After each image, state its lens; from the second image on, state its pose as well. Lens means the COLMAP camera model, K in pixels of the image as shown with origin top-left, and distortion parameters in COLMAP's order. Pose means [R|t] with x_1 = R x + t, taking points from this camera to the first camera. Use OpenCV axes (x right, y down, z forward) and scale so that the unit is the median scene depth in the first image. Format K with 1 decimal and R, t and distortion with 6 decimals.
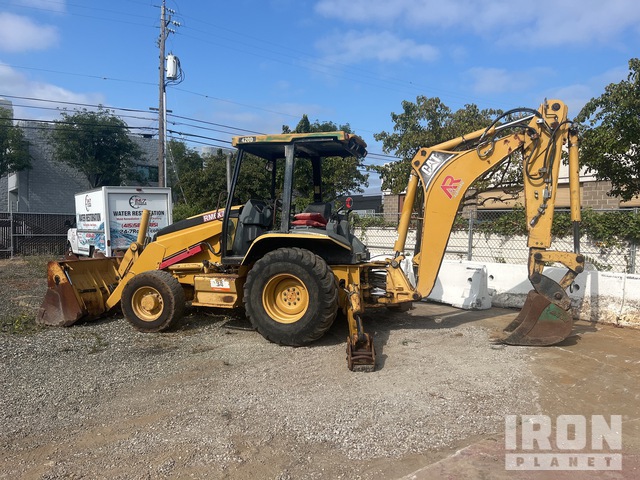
lens RADIAL K [[493.0, 0, 324.5], [0, 493.0, 238.6], [0, 0, 1]] dist [0.028937, -0.004302]
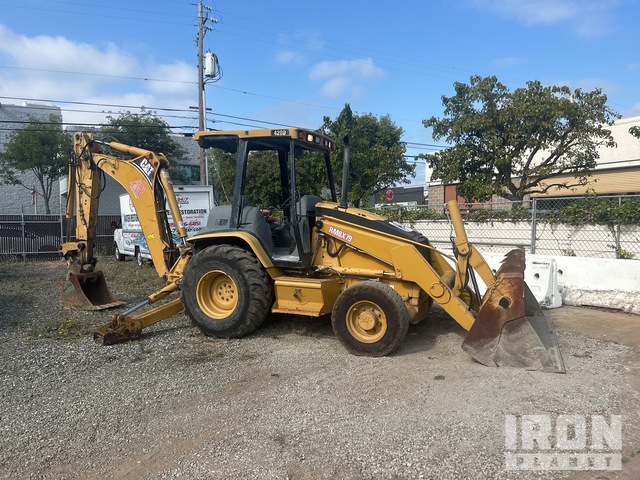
lens RADIAL K [[491.4, 0, 319.7], [0, 491.4, 243.4], [0, 0, 1]] dist [0.012140, 0.001798]
pose [[0.995710, -0.021643, -0.089958, -0.015191], [0.023568, 0.999514, 0.020398, -0.002538], [0.089473, -0.022431, 0.995737, 0.055481]]
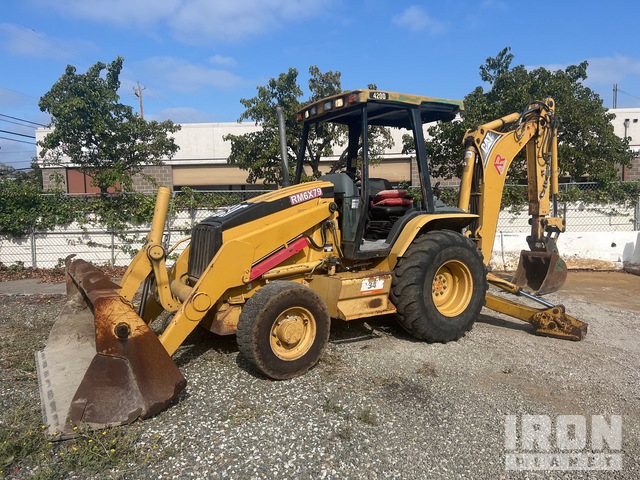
lens RADIAL K [[493.0, 0, 324.5], [0, 493.0, 238.6], [0, 0, 1]] dist [0.028937, -0.004302]
pose [[0.645858, -0.084986, 0.758712, -0.677540], [0.046504, 0.996319, 0.072014, -0.030547], [-0.762040, -0.011227, 0.647433, 0.465376]]
